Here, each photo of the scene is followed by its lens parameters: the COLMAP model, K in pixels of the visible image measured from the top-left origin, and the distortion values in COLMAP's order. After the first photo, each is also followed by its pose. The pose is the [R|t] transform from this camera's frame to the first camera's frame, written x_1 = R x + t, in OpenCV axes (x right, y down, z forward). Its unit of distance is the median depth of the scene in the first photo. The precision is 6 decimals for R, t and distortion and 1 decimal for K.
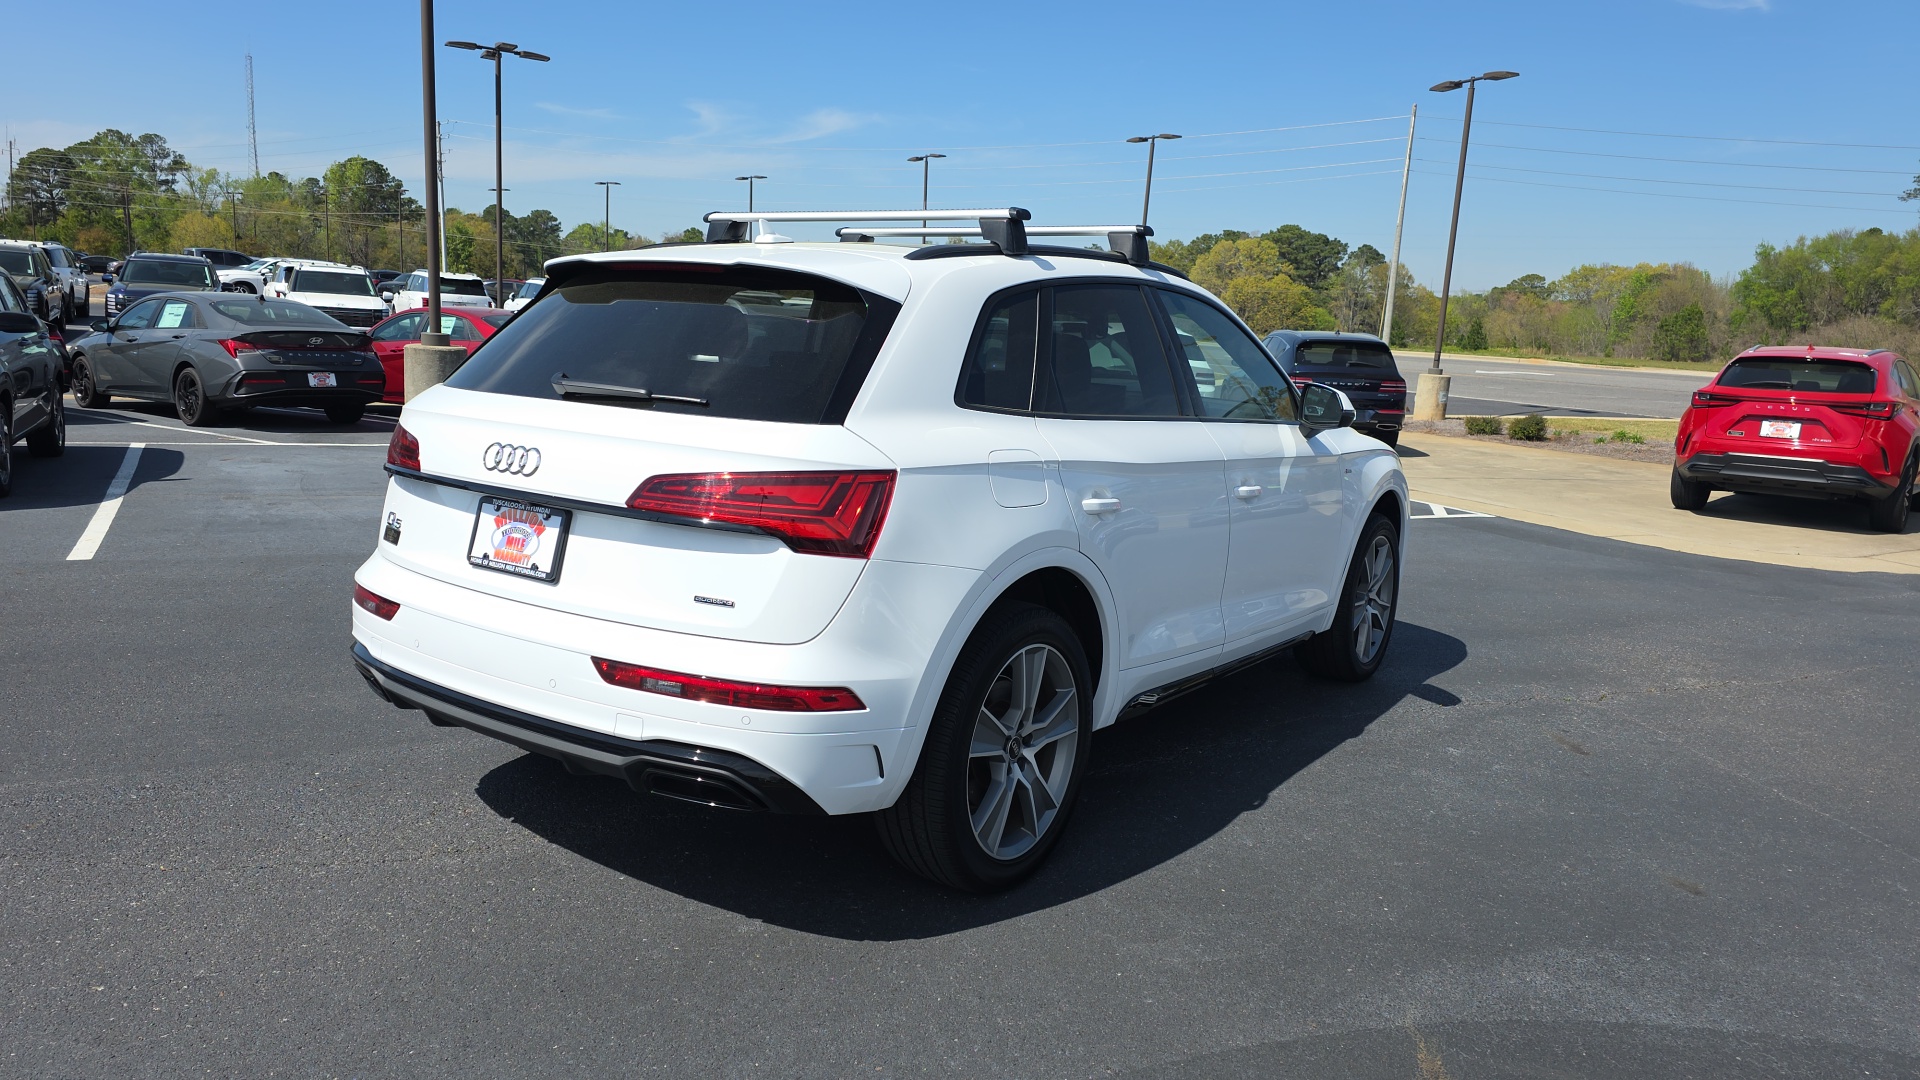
lens RADIAL K [[1314.8, 0, 912.7], [0, 1314.8, 564.5], [0, 0, 1]] dist [0.048923, -0.051996]
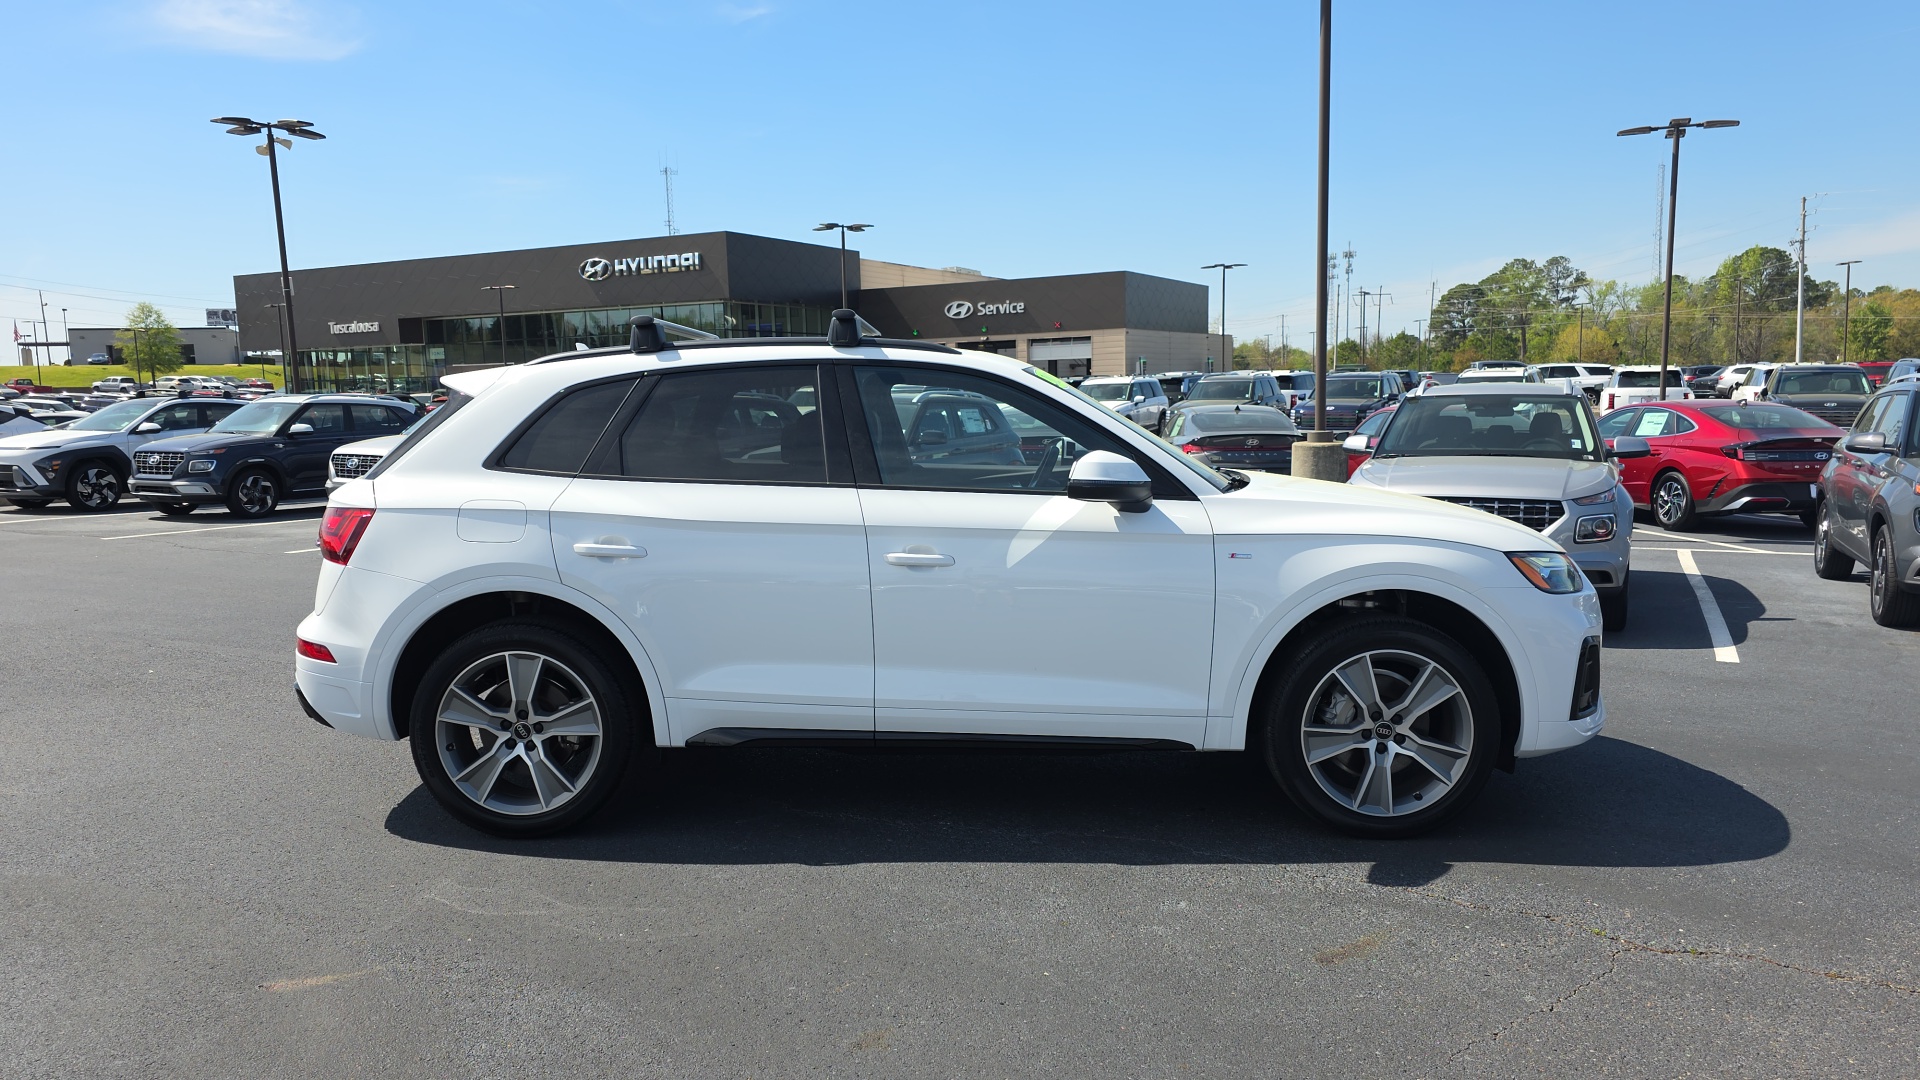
lens RADIAL K [[1321.1, 0, 953.0], [0, 1321.1, 565.4], [0, 0, 1]] dist [0.052528, -0.059839]
pose [[0.548792, 0.043622, -0.834820, 0.384583], [-0.108996, 0.993847, -0.019720, -0.011930], [0.828823, 0.101814, 0.550169, 0.168947]]
